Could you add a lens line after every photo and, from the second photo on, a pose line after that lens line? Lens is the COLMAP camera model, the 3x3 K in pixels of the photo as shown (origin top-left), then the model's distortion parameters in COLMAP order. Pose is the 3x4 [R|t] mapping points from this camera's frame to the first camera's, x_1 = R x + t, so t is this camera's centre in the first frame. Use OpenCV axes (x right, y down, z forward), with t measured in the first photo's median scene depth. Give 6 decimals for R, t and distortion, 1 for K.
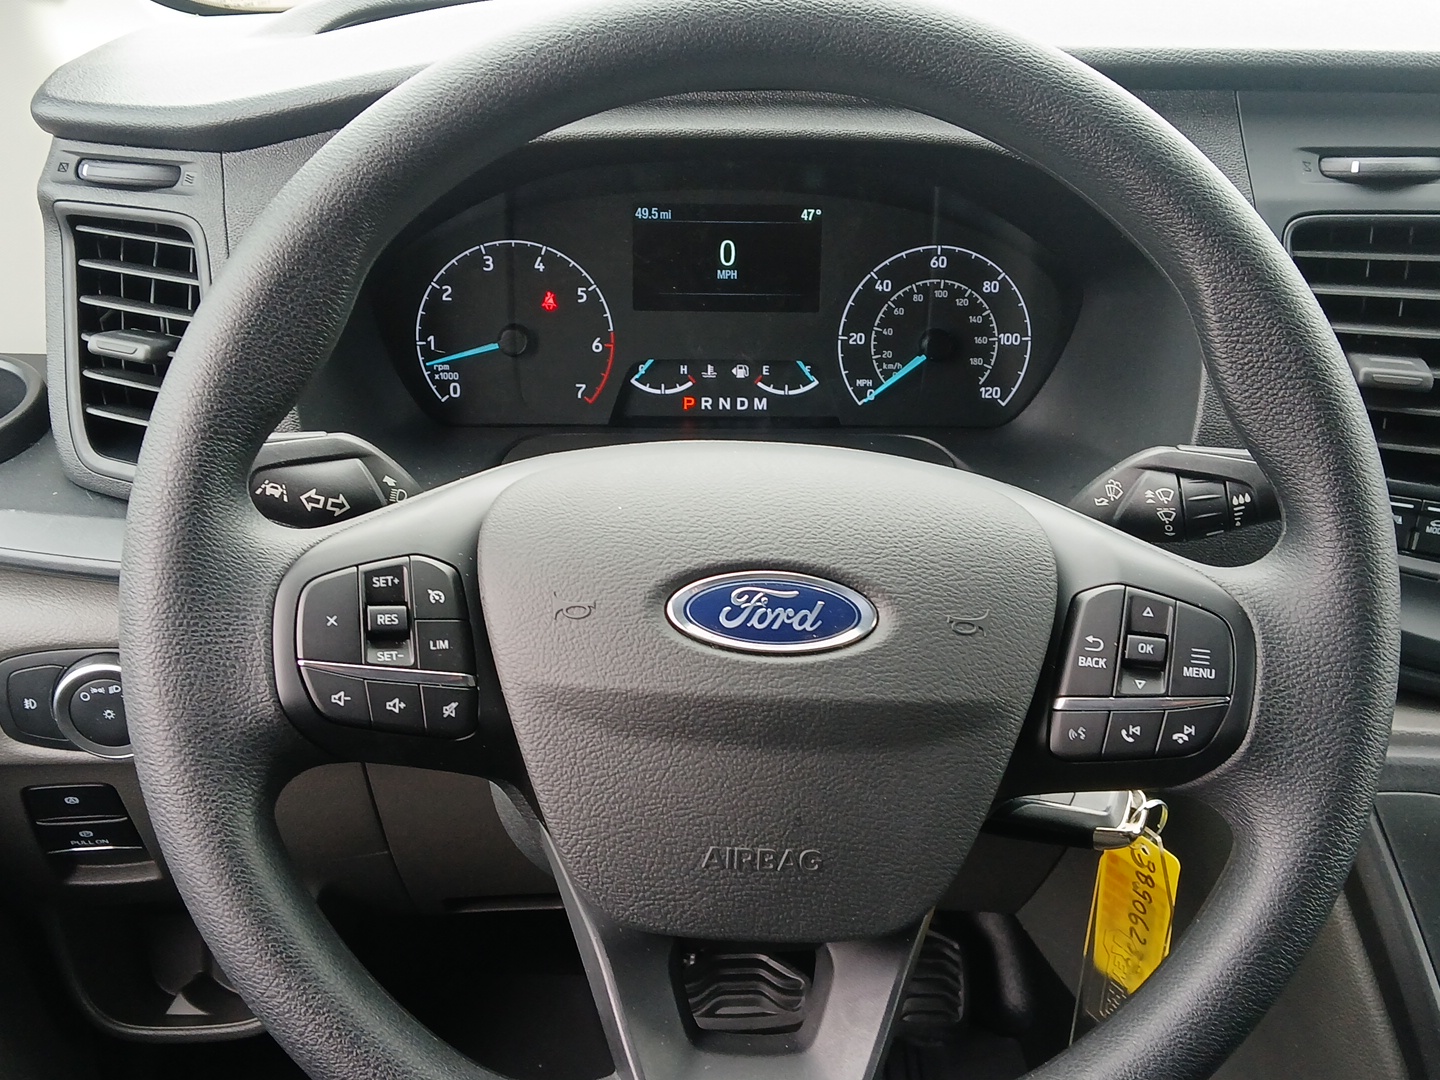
lens RADIAL K [[1604.2, 0, 720.0], [0, 1604.2, 540.0], [0, 0, 1]] dist [0.074671, -0.004646]
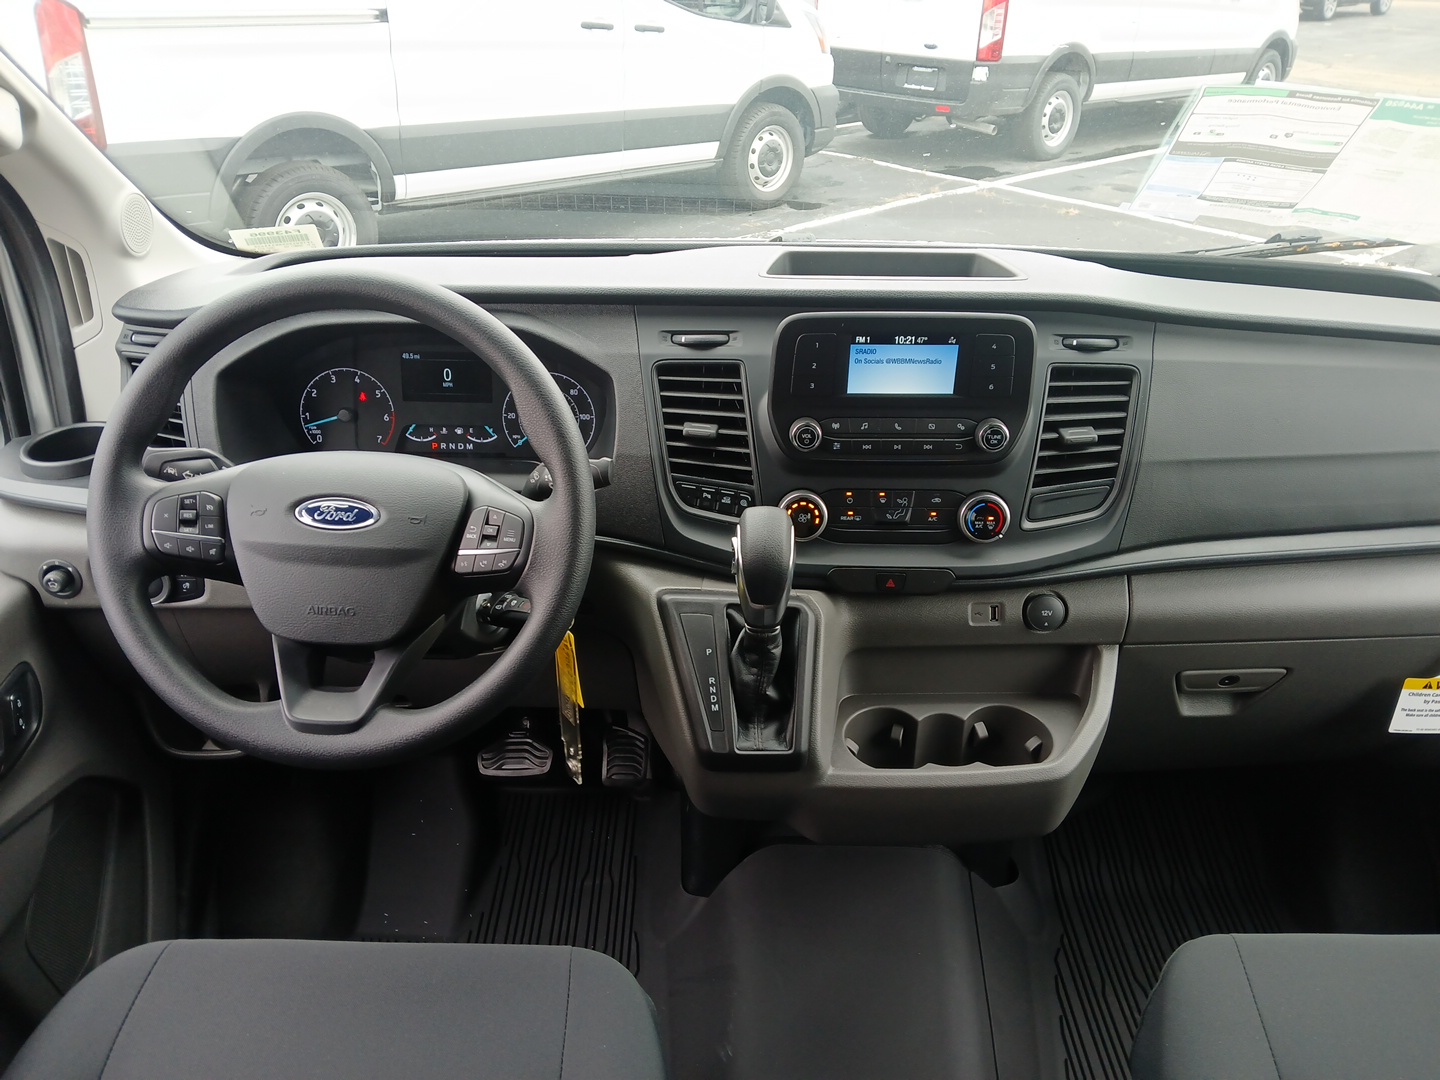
lens RADIAL K [[1104.8, 0, 723.0], [0, 1104.8, 538.2], [0, 0, 1]] dist [0.103209, -0.174507]
pose [[0.999180, 0.007703, -0.039752, 0.506919], [-0.008951, 0.999469, -0.031315, 0.094760], [0.039490, 0.031645, 0.998719, -0.528640]]
